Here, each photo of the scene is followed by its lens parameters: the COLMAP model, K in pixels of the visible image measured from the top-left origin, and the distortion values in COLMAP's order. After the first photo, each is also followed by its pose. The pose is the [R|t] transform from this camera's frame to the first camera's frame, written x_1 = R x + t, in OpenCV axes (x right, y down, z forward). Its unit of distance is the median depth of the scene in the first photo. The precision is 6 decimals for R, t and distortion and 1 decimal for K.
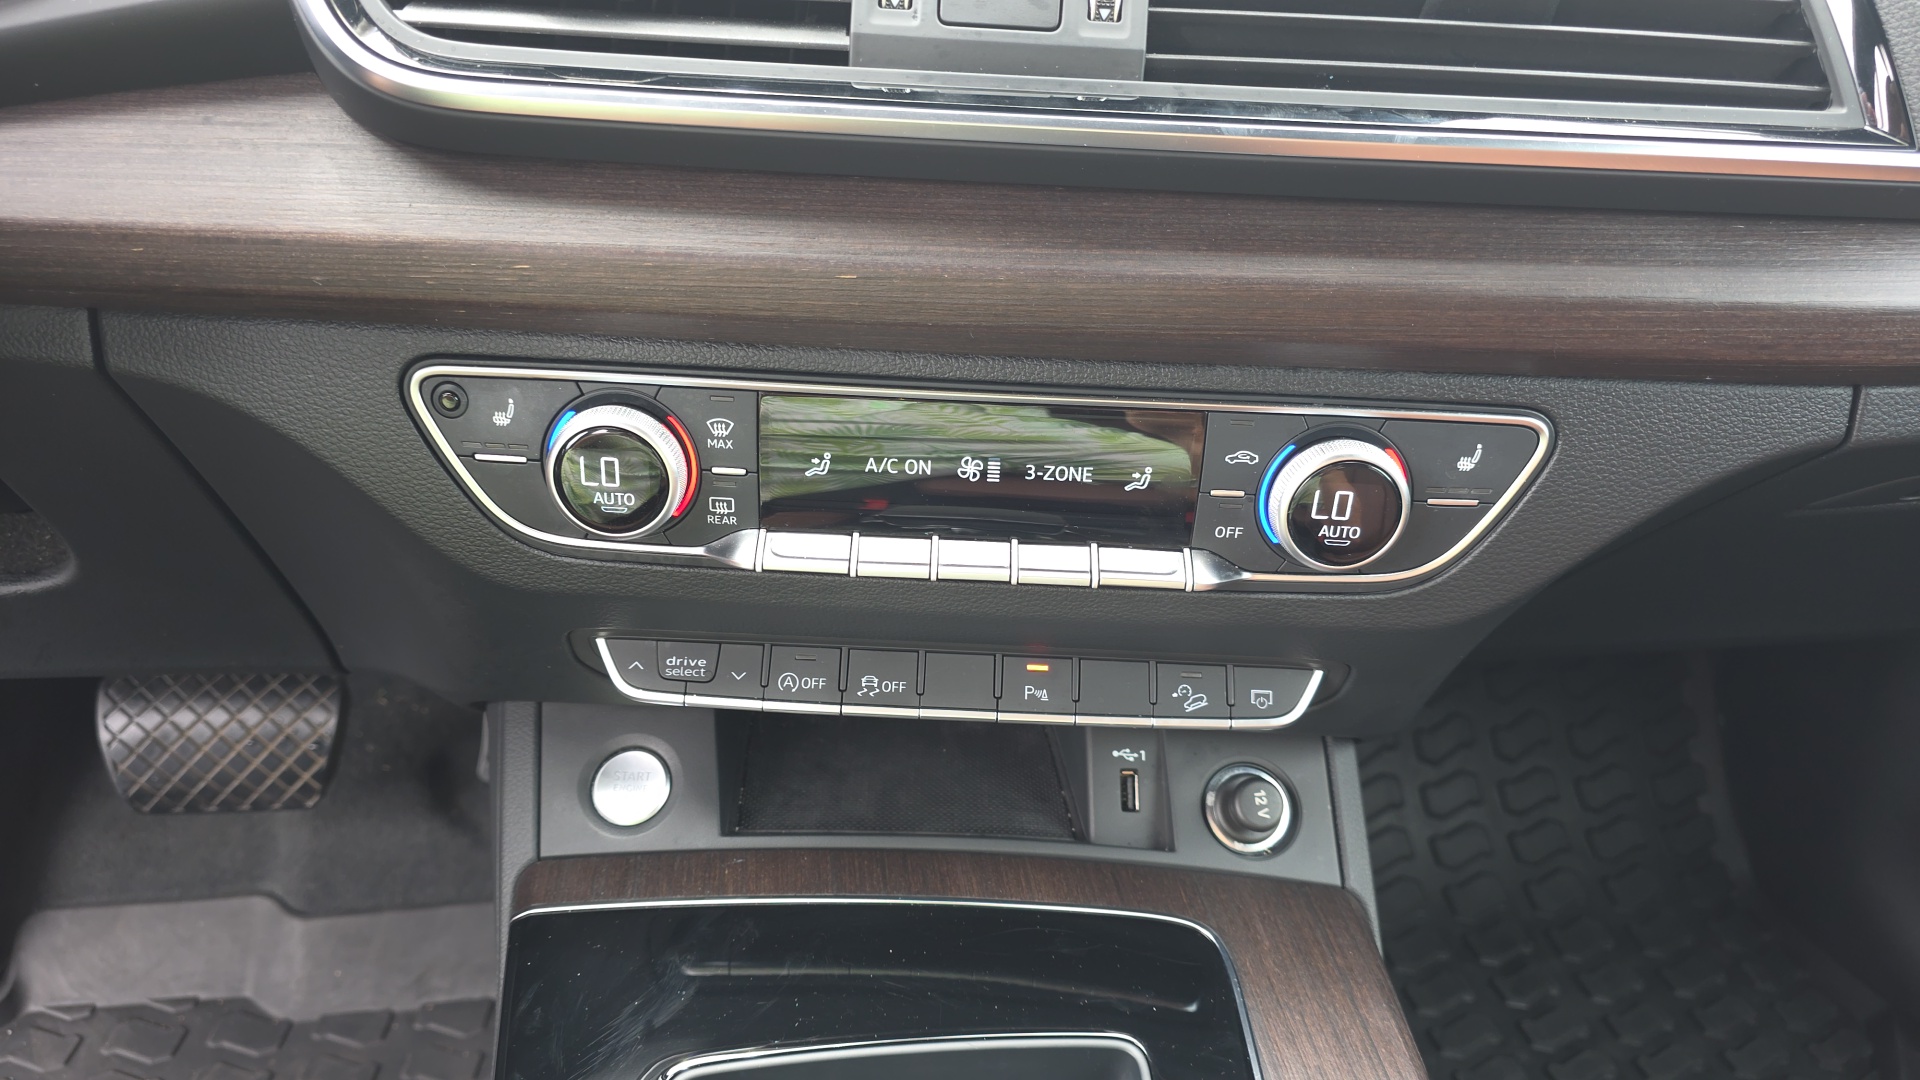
lens RADIAL K [[1339.2, 0, 959.1], [0, 1339.2, 565.3], [0, 0, 1]] dist [0.036501, -0.062737]
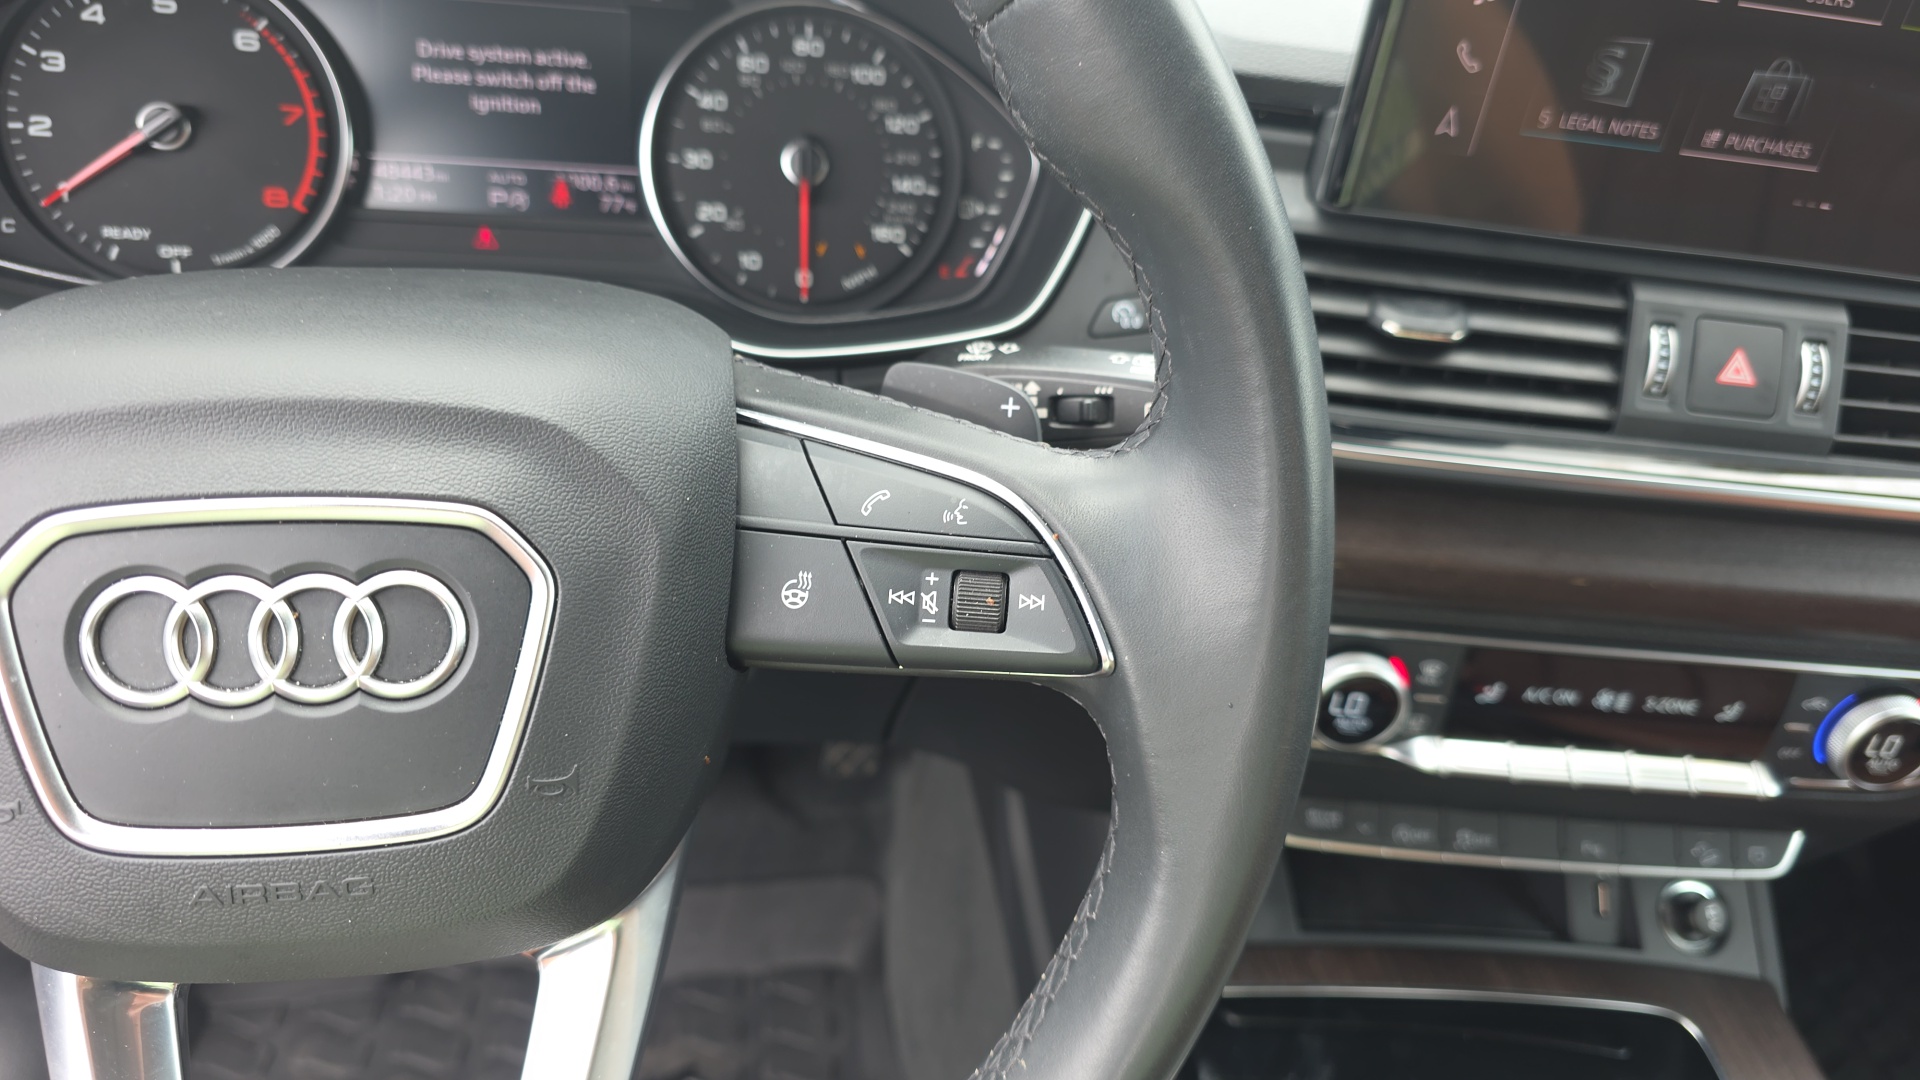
lens RADIAL K [[1348.9, 0, 963.1], [0, 1348.9, 541.4], [0, 0, 1]] dist [0.032531, -0.058255]
pose [[0.998358, 0.041006, 0.039995, -0.651701], [-0.044030, 0.995987, 0.077914, -0.291665], [-0.036640, -0.079547, 0.996158, -0.262588]]
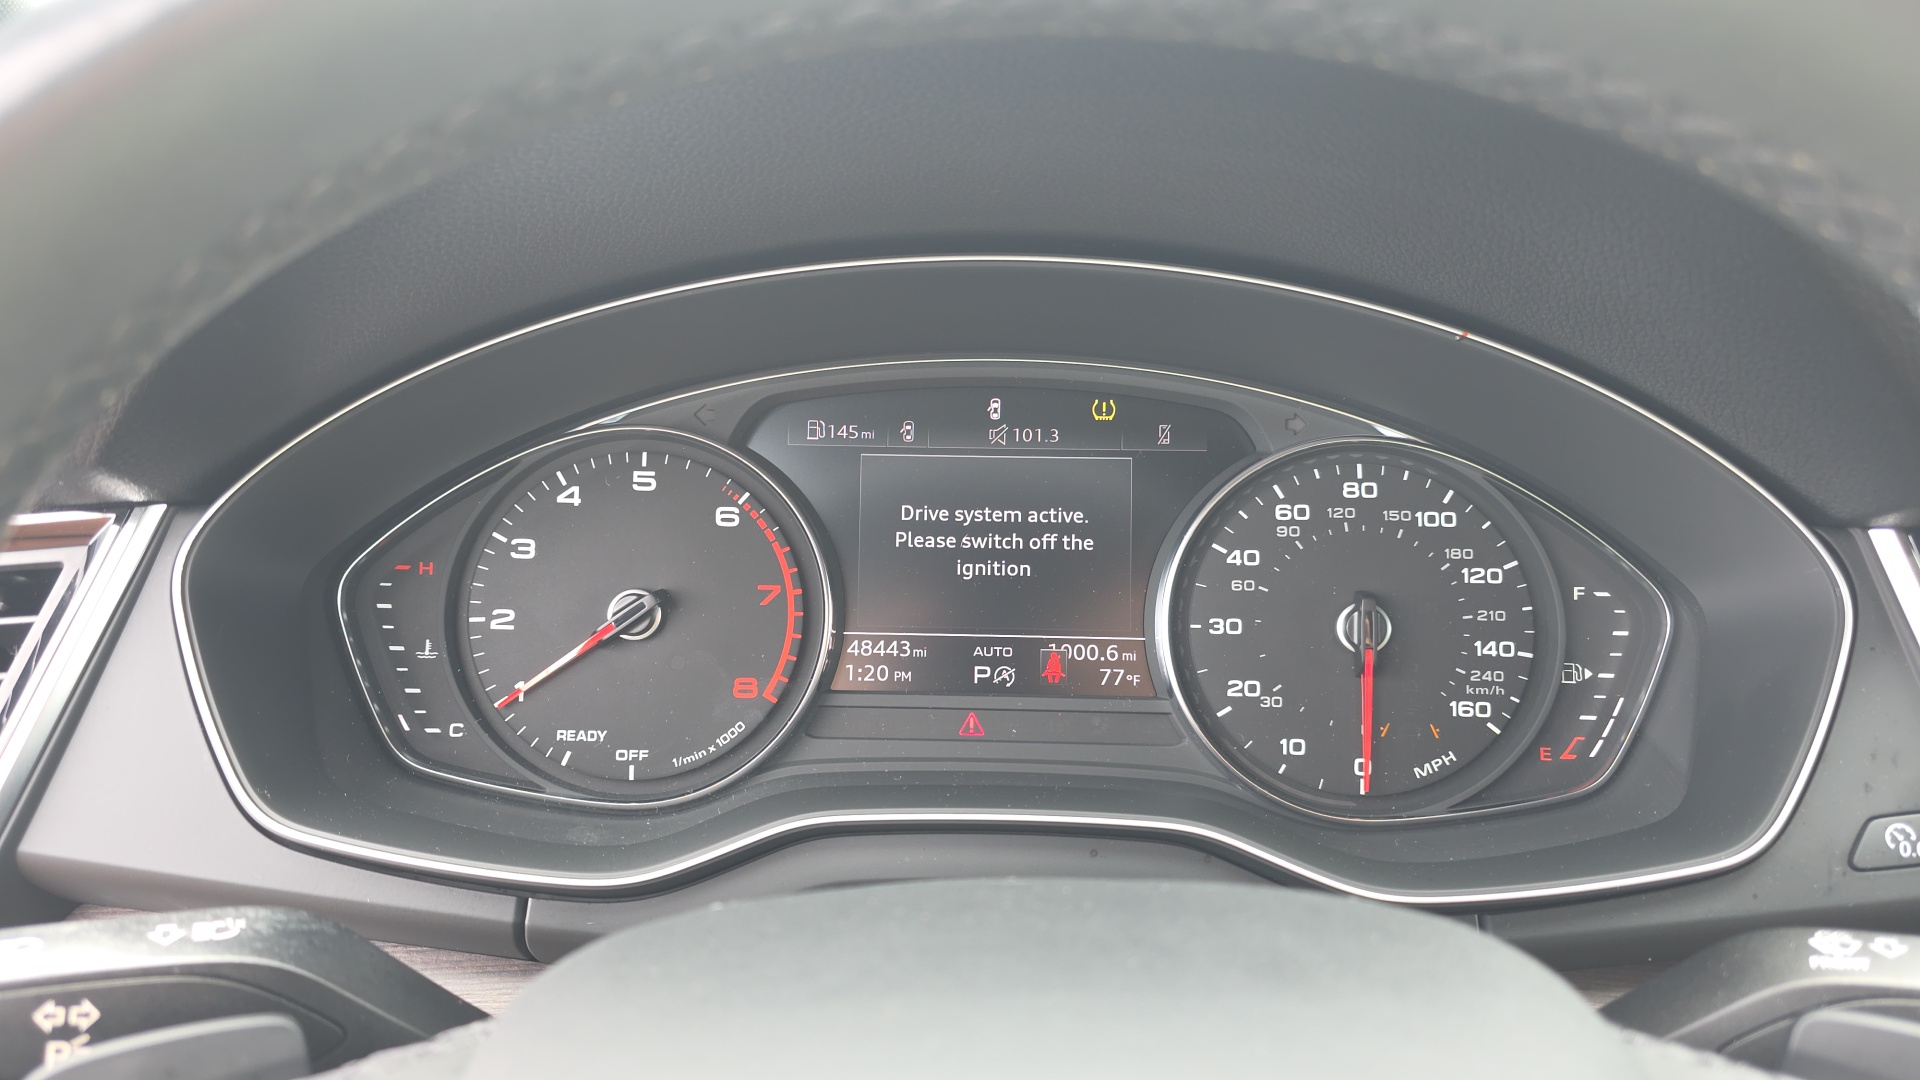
lens RADIAL K [[1302.2, 0, 934.3], [0, 1302.2, 535.7], [0, 0, 1]] dist [0.042153, -0.043485]
pose [[0.988932, 0.009925, -0.148037, -0.926433], [-0.036929, 0.982825, -0.180807, -0.410910], [0.143700, 0.184273, 0.972314, 0.000741]]
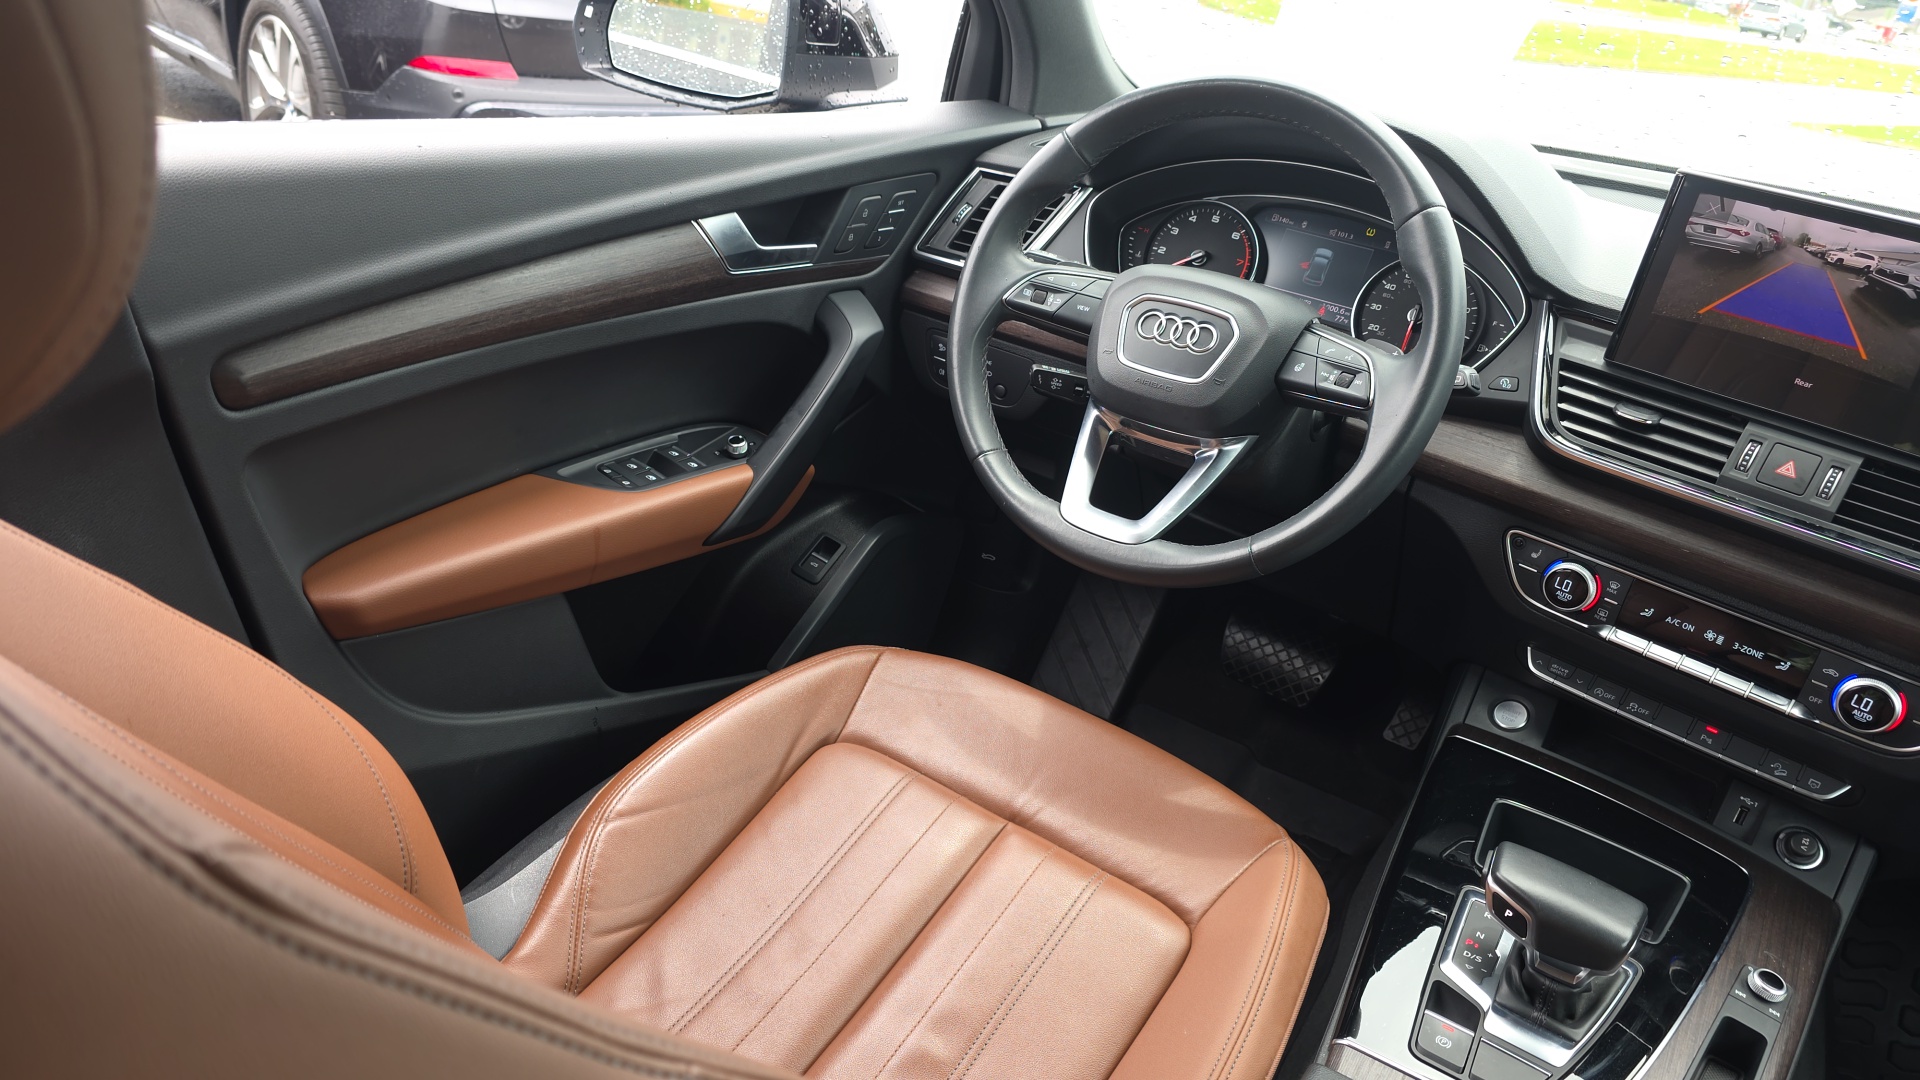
lens RADIAL K [[1302.2, 0, 934.3], [0, 1302.2, 535.7], [0, 0, 1]] dist [0.042153, -0.043485]
pose [[0.738580, 0.333501, -0.585898, 0.312476], [-0.409547, 0.912284, 0.003012, 0.343658], [0.535510, 0.237729, 0.810379, -1.821824]]
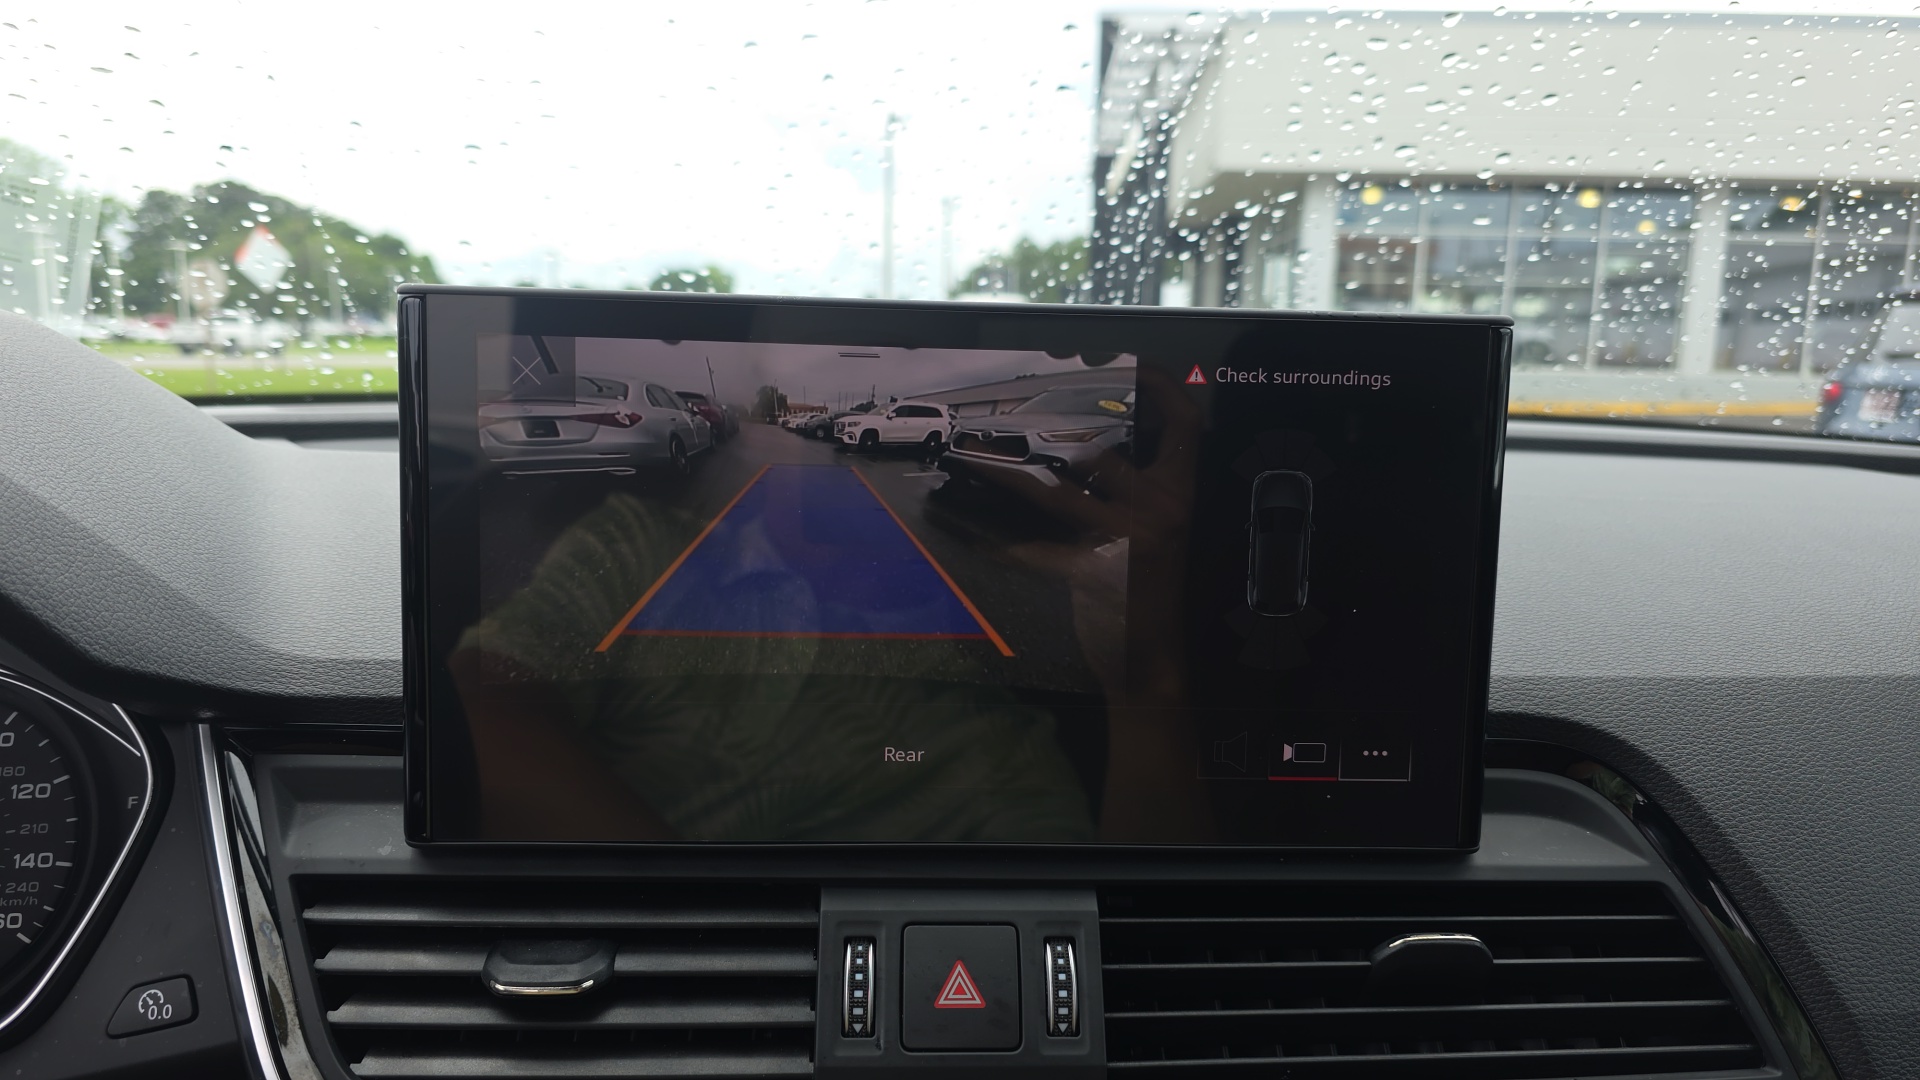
lens RADIAL K [[1326.1, 0, 961.5], [0, 1326.1, 537.0], [0, 0, 1]] dist [0.037310, -0.063910]
pose [[0.996859, -0.042295, 0.066960, -0.017994], [0.064098, 0.927441, -0.368436, -0.327489], [-0.046518, 0.371570, 0.927239, -0.066492]]
